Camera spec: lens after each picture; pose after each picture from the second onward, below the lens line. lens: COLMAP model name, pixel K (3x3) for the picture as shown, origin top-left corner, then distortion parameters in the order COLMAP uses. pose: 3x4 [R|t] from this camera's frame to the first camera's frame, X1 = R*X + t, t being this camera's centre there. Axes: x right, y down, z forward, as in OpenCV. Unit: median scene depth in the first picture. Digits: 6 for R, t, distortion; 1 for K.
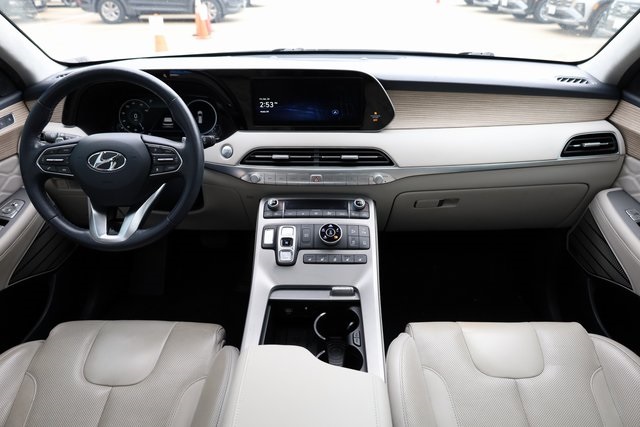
lens RADIAL K [[442.7, 0, 320.0], [0, 442.7, 213.5], [0, 0, 1]] dist [-0.005070, 0.000518]
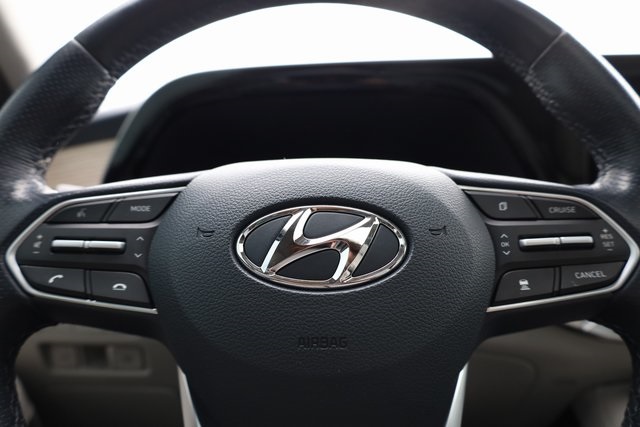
lens RADIAL K [[442.7, 0, 320.0], [0, 442.7, 213.5], [0, 0, 1]] dist [-0.005070, 0.000518]
pose [[0.999909, 0.009458, -0.009578, -0.398480], [-0.012454, 0.920037, -0.391634, -0.034558], [0.005108, 0.391718, 0.920071, 0.649456]]
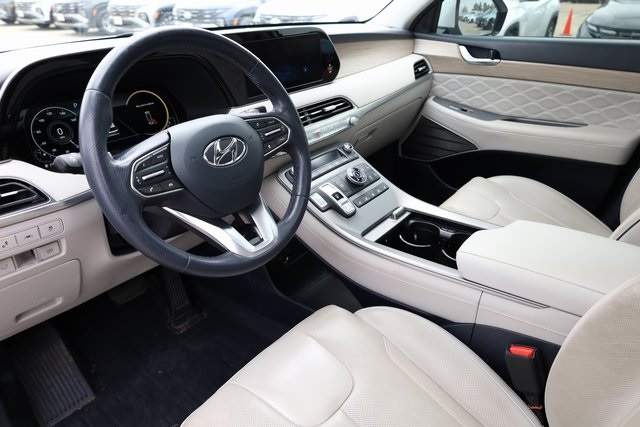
lens RADIAL K [[442.7, 0, 320.0], [0, 442.7, 213.5], [0, 0, 1]] dist [-0.005070, 0.000518]
pose [[0.599687, -0.364181, 0.712564, -0.797436], [0.388883, 0.910856, 0.138246, -0.052882], [-0.699389, 0.194200, 0.687852, 0.327928]]
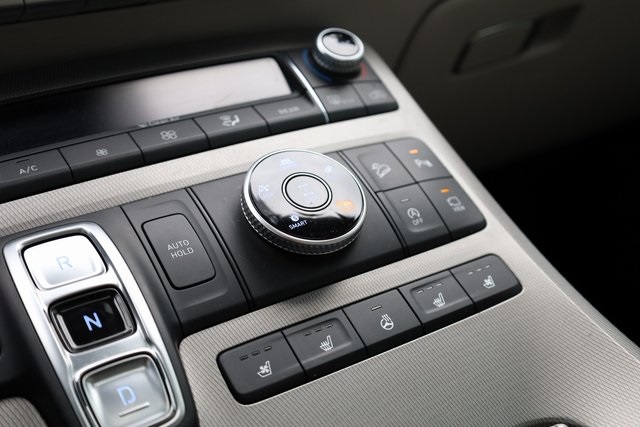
lens RADIAL K [[889.1, 0, 320.0], [0, 889.1, 213.5], [0, 0, 1]] dist [-0.023039, 0.016314]
pose [[0.825519, -0.251895, 0.505042, -0.152840], [0.291948, 0.956434, -0.000174, 0.050529], [-0.482995, 0.147590, 0.863095, 0.651383]]
